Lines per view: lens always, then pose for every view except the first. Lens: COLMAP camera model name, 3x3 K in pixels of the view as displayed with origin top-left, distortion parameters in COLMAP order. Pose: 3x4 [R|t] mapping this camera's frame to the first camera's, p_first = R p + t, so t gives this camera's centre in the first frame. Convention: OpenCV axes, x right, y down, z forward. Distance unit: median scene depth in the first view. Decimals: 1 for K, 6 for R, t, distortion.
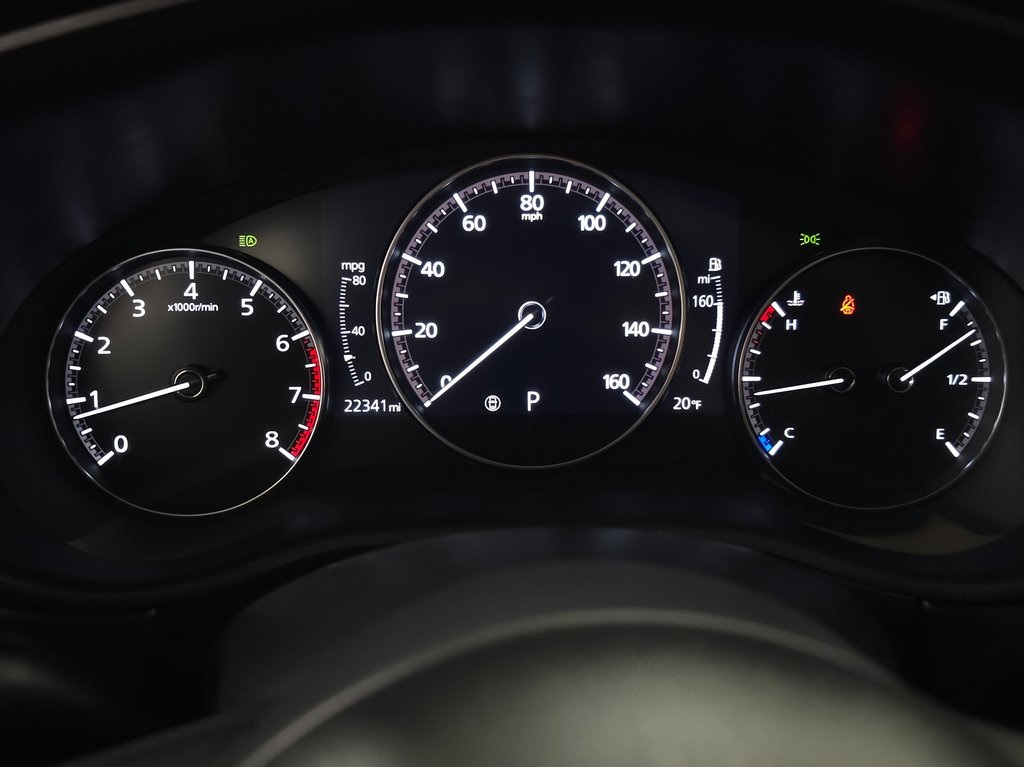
lens RADIAL K [[696.3, 0, 515.3], [0, 696.3, 404.0], [0, 0, 1]] dist [-0.004862, -0.004132]
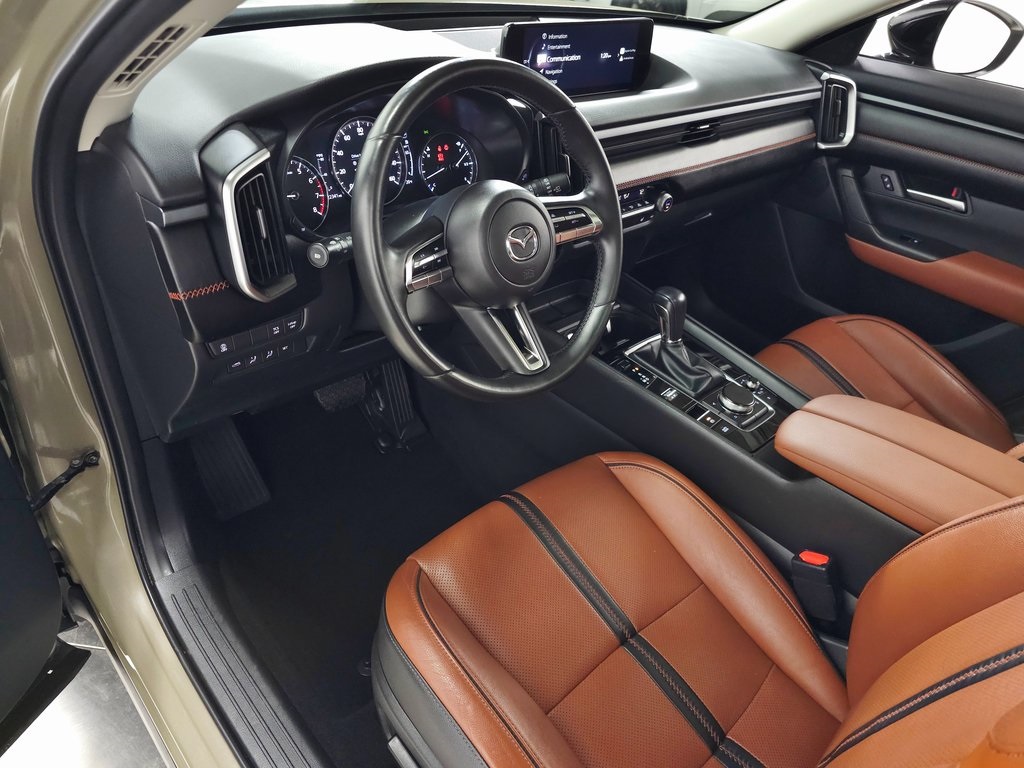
lens RADIAL K [[687.8, 0, 512.0], [0, 687.8, 384.0], [0, 0, 1]] dist [0.053141, -0.060114]
pose [[0.747143, -0.326600, 0.578886, -1.870836], [0.215156, 0.942895, 0.254276, 0.200777], [-0.628876, -0.065430, 0.774748, -2.318554]]
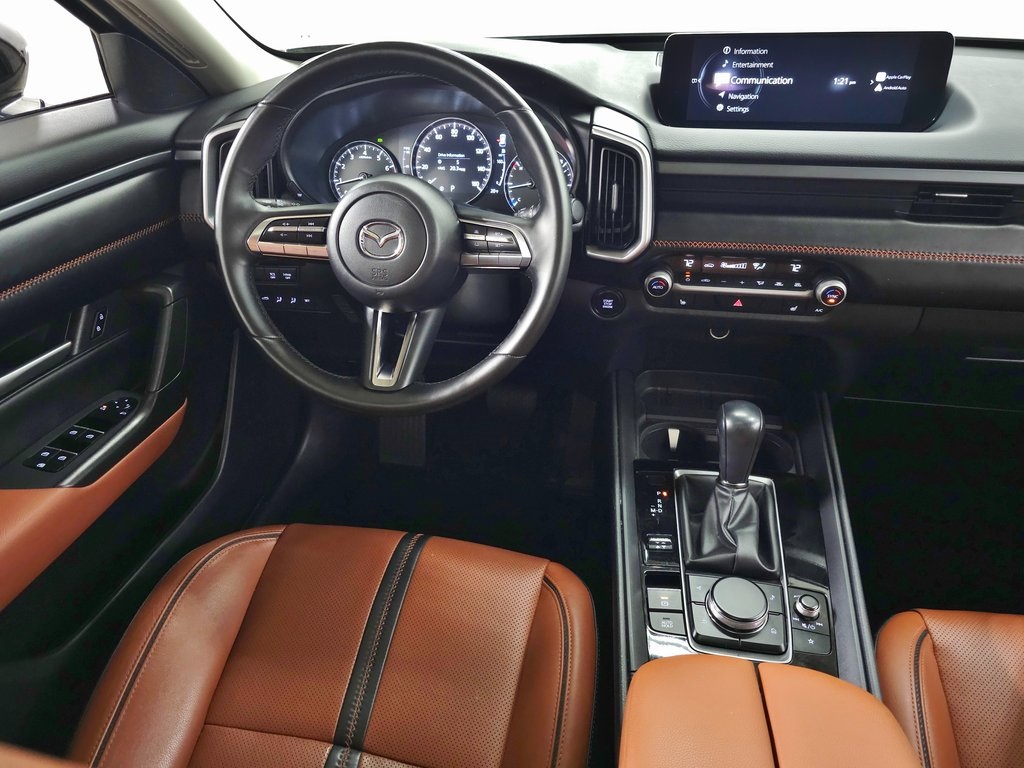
lens RADIAL K [[687.8, 0, 512.0], [0, 687.8, 384.0], [0, 0, 1]] dist [0.053141, -0.060114]
pose [[0.979886, 0.089795, -0.178215, 1.081016], [-0.073046, 0.992460, 0.098425, 0.641714], [0.185710, -0.083427, 0.979057, -2.593986]]
